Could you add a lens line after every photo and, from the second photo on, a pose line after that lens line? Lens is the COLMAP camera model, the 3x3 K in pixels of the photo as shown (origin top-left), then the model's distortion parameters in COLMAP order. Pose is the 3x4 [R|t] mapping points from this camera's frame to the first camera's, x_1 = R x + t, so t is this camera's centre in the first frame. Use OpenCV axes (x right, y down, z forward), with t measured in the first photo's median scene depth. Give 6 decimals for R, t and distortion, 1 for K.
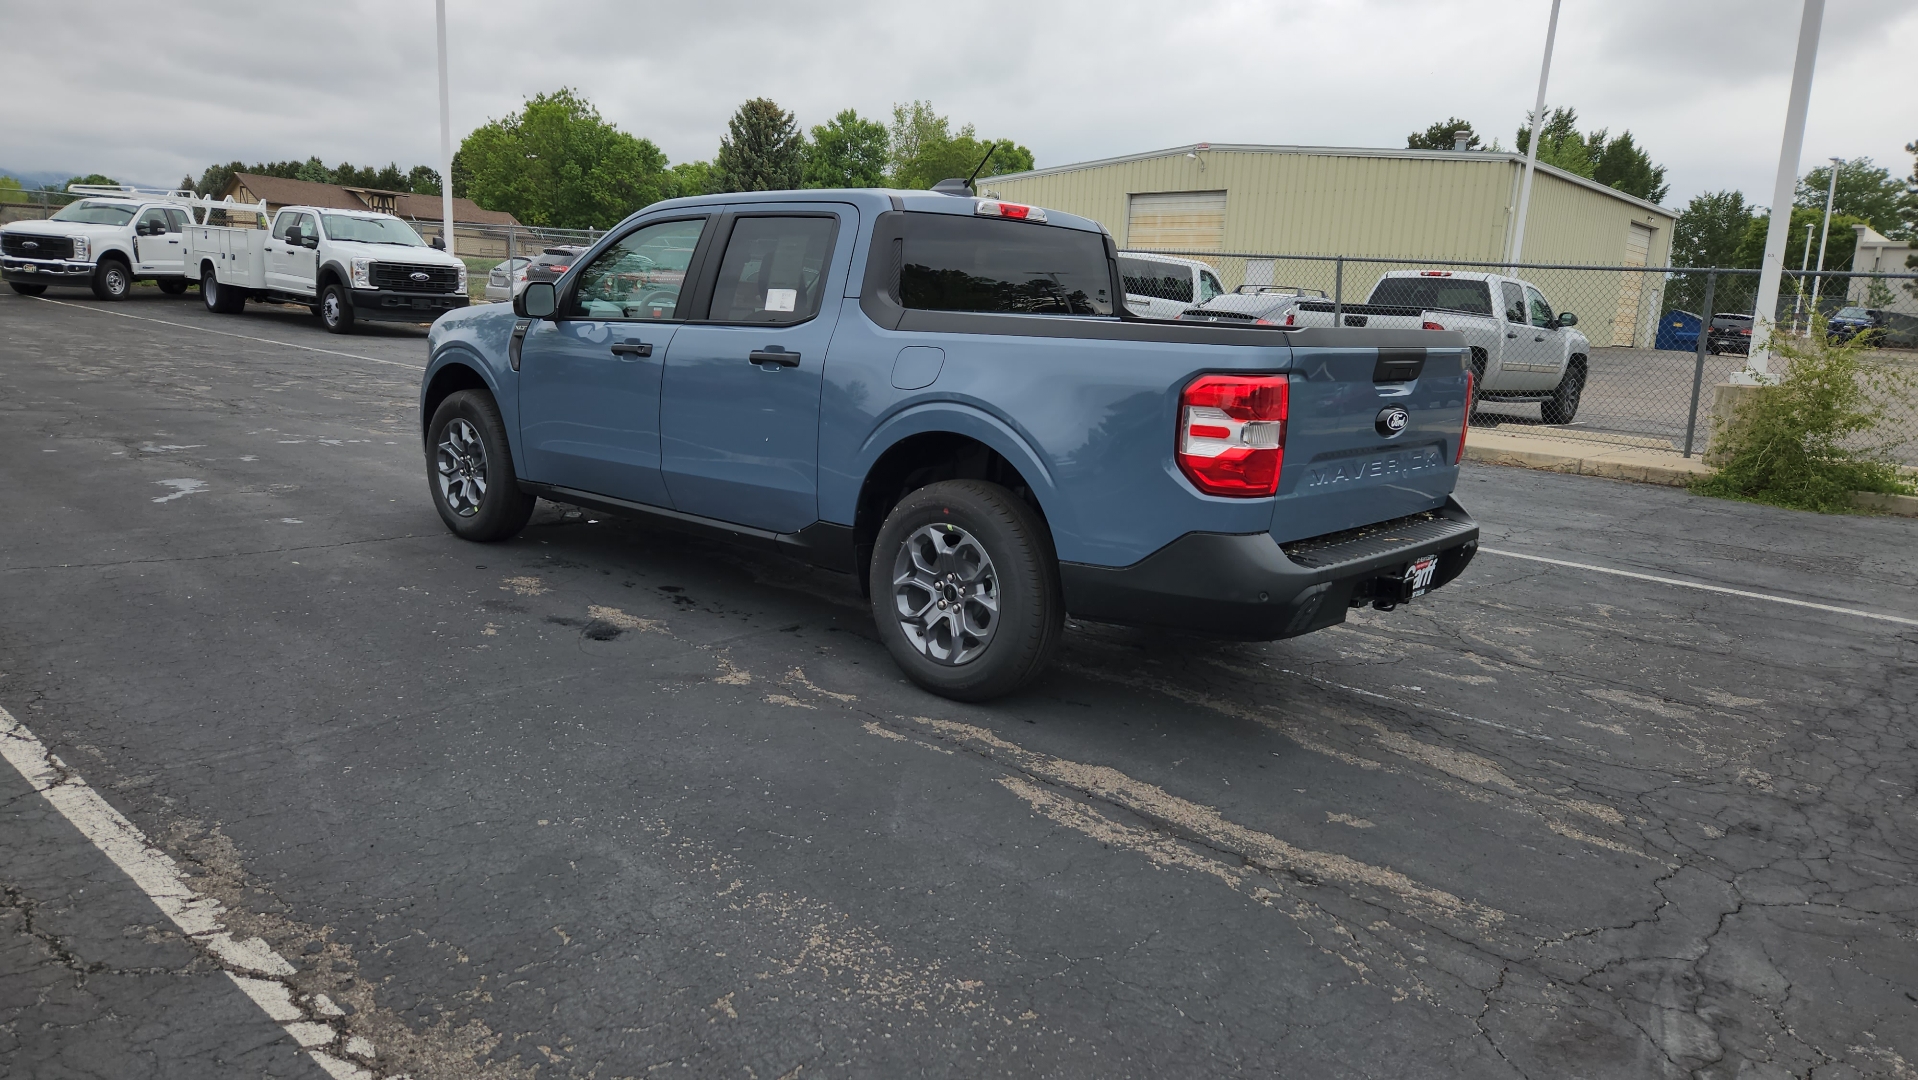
lens RADIAL K [[1278.9, 0, 932.2], [0, 1278.9, 537.2], [0, 0, 1]] dist [0.074919, -0.060304]
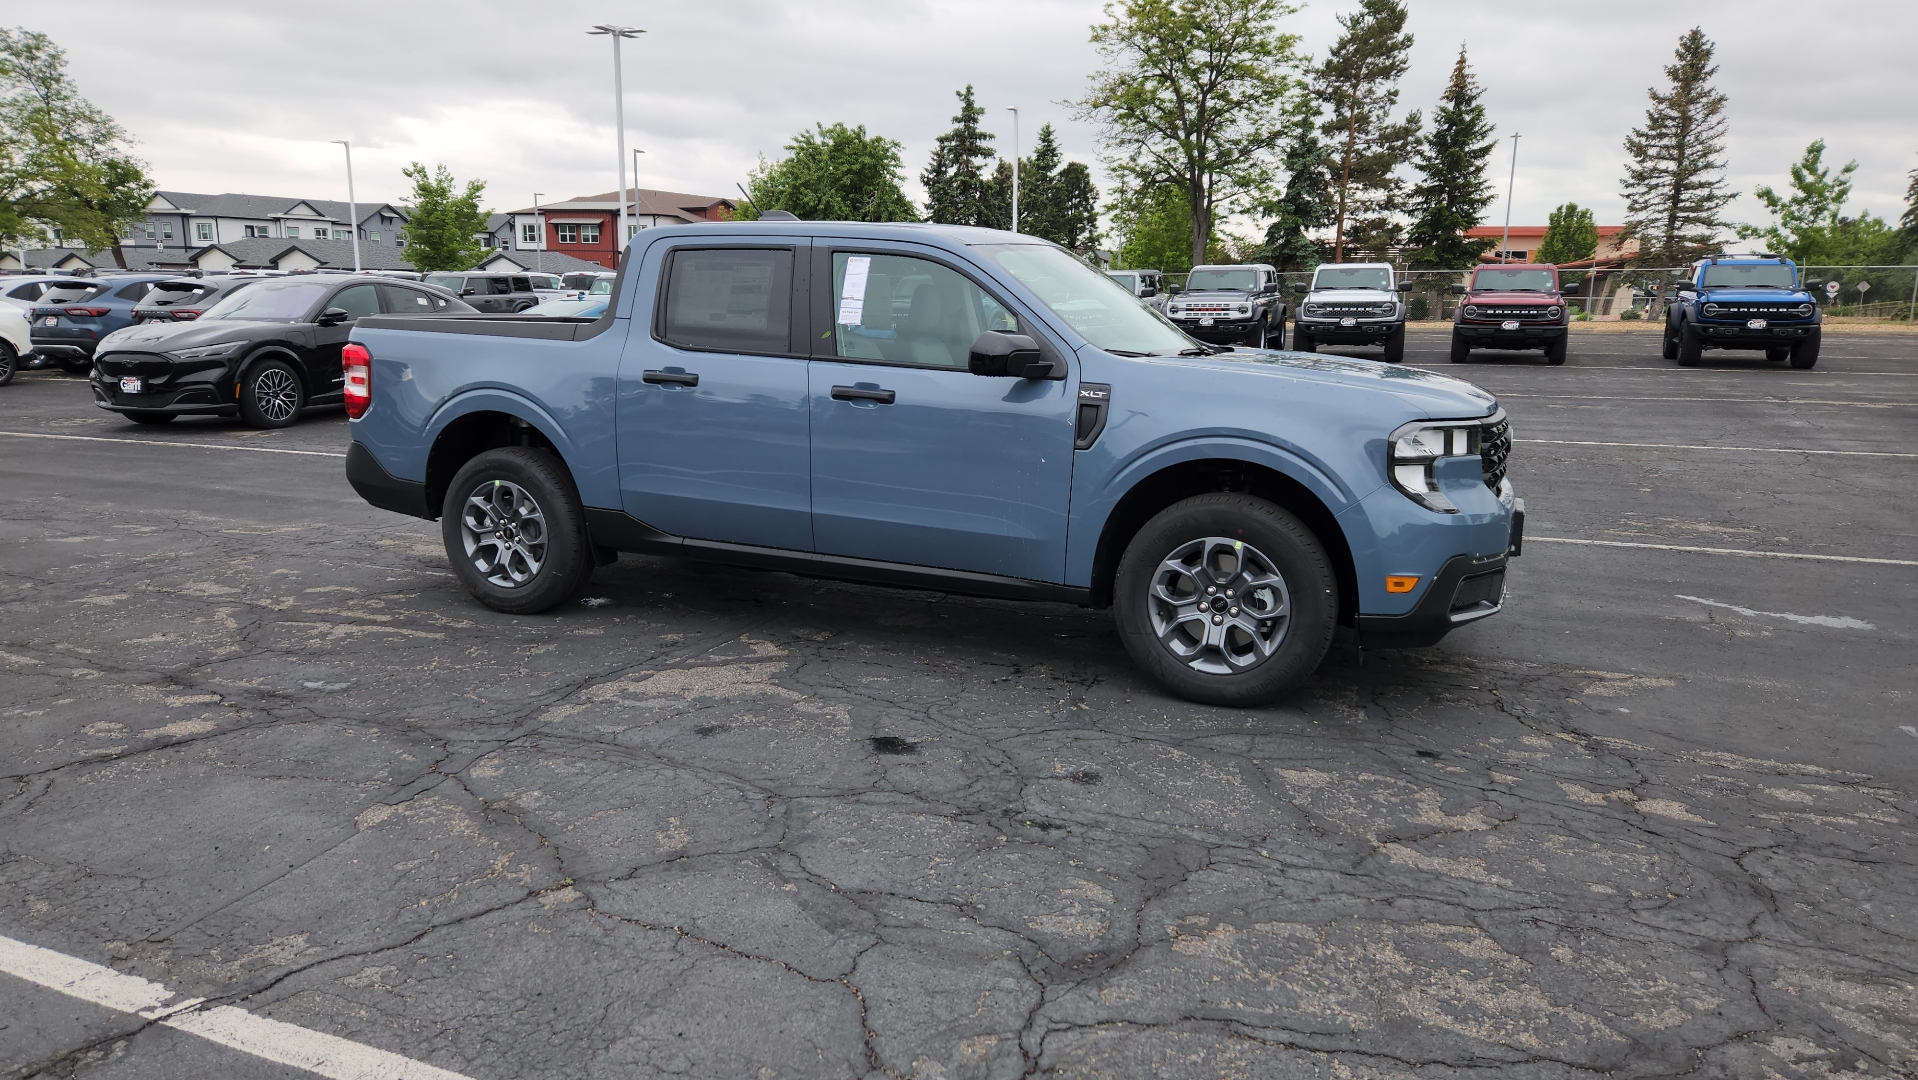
lens RADIAL K [[1278.3, 0, 925.9], [0, 1278.3, 523.3], [0, 0, 1]] dist [0.070658, -0.054483]
pose [[-0.949294, -0.006848, -0.314315, 0.300200], [-0.115518, 0.937427, 0.328461, -0.500320], [0.292398, 0.348115, -0.890685, 2.631118]]
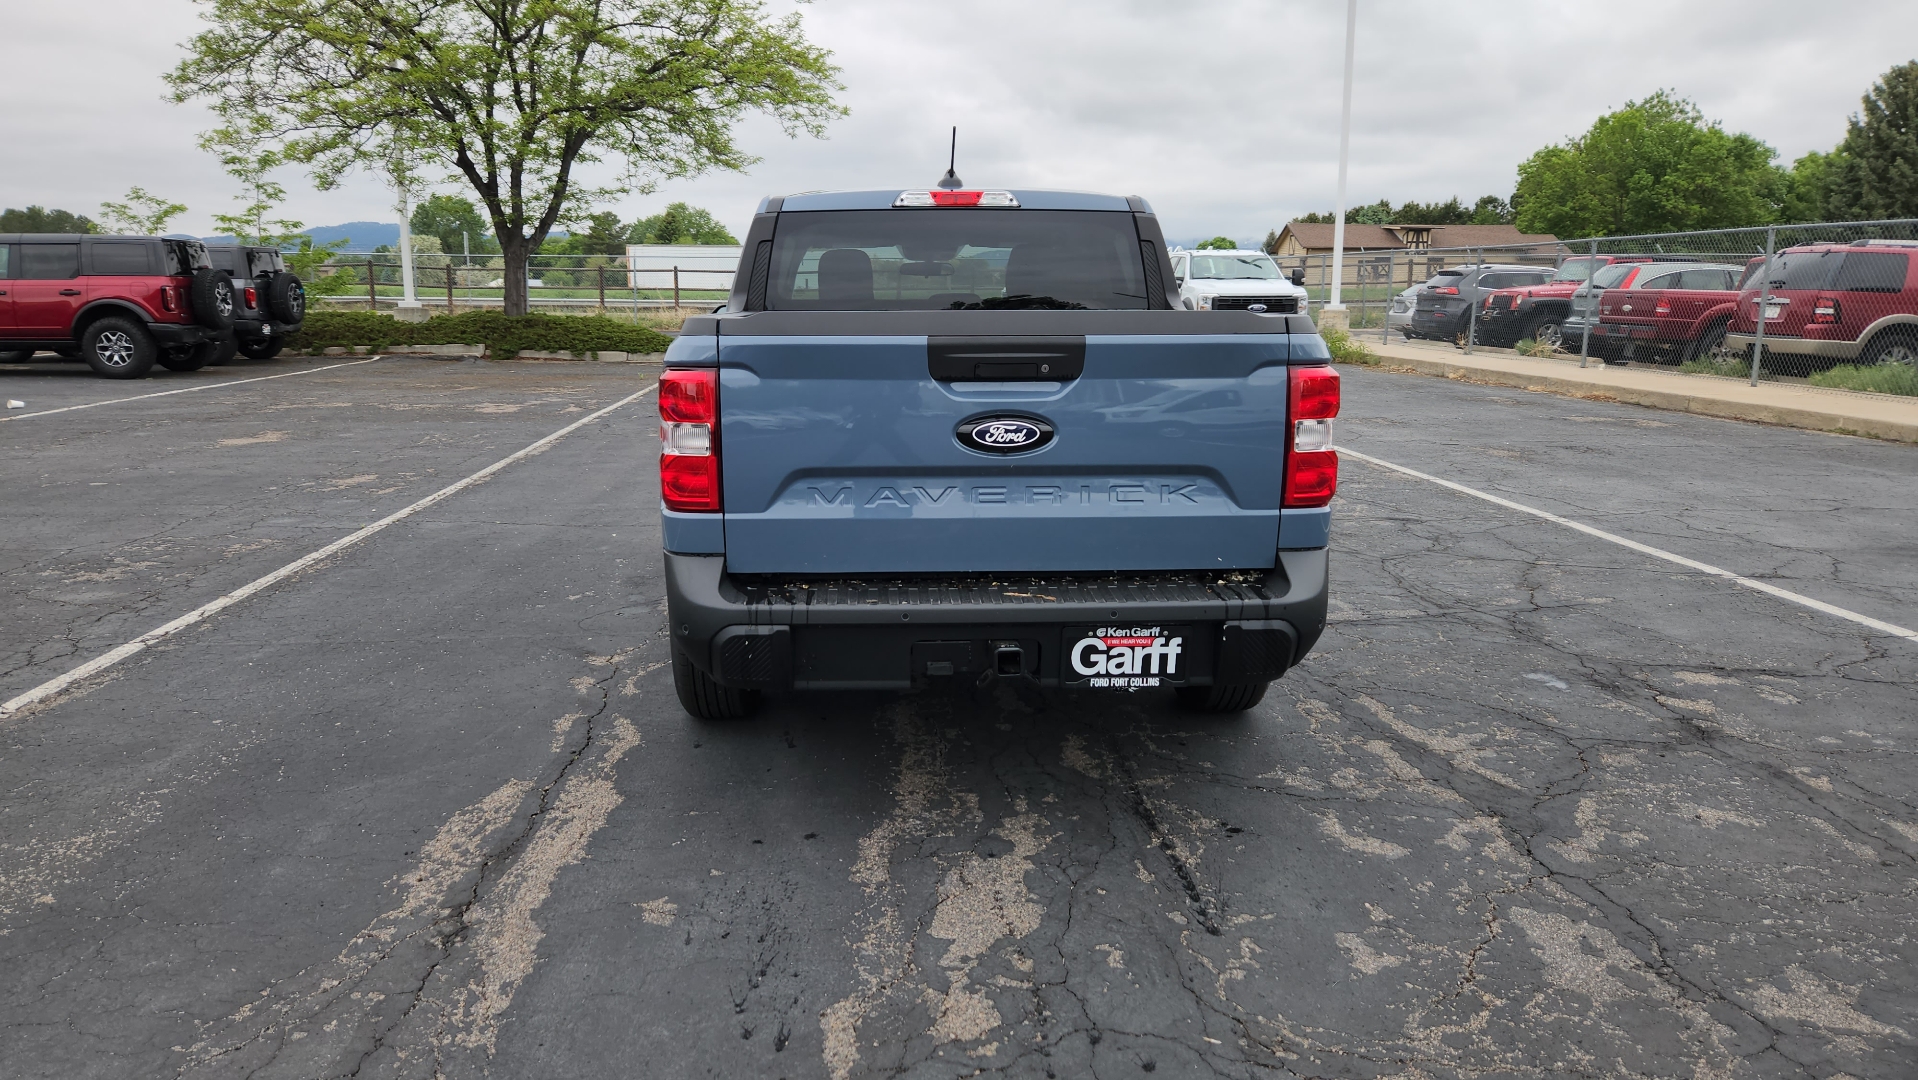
lens RADIAL K [[1278.9, 0, 912.5], [0, 1278.9, 514.1], [0, 0, 1]] dist [0.074919, -0.060304]
pose [[0.698787, 0.067732, -0.712116, 0.820523], [-0.097529, 0.995232, -0.001043, -0.037074], [0.708650, 0.070181, 0.702061, 0.432105]]
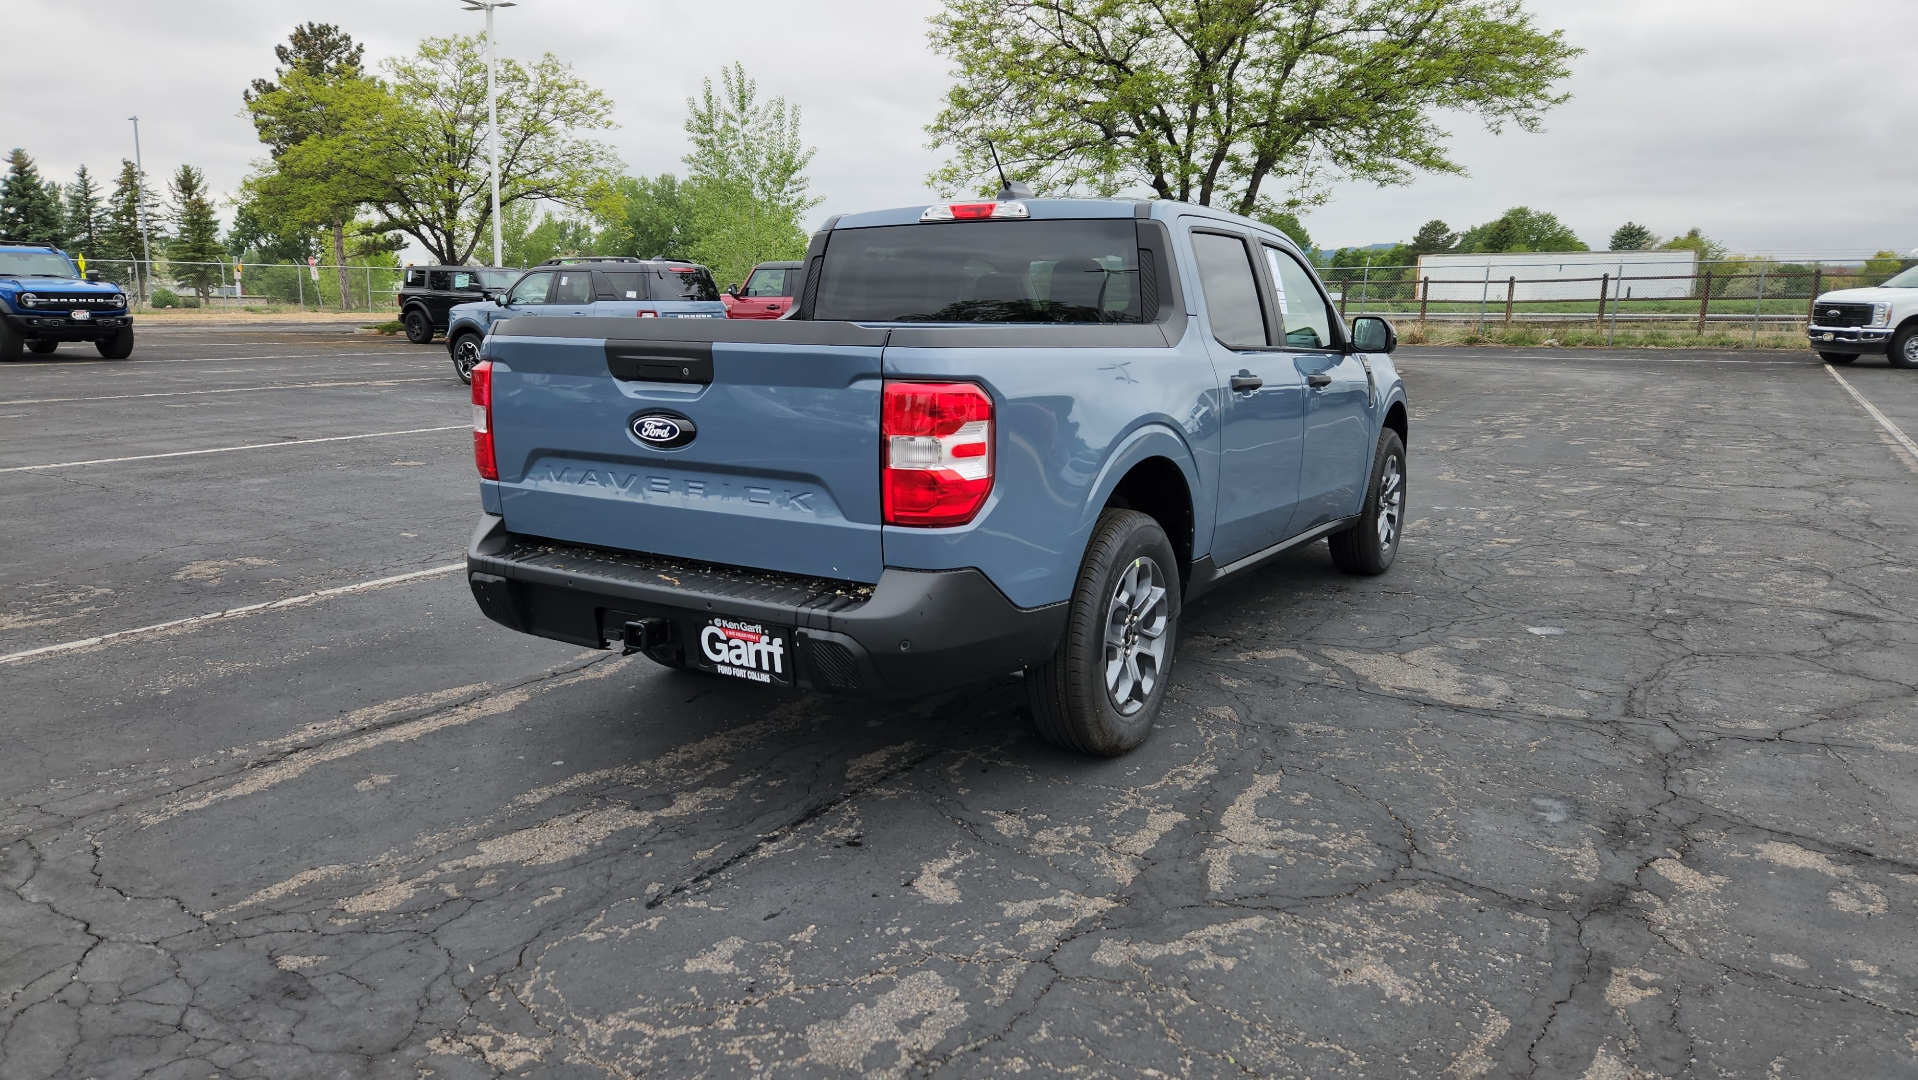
lens RADIAL K [[1278.9, 0, 920.1], [0, 1278.9, 525.3], [0, 0, 1]] dist [0.074919, -0.060304]
pose [[0.168673, 0.114471, -0.979002, 1.151123], [-0.182352, 0.979712, 0.083137, -0.124691], [0.968658, 0.164500, 0.186125, 0.986690]]
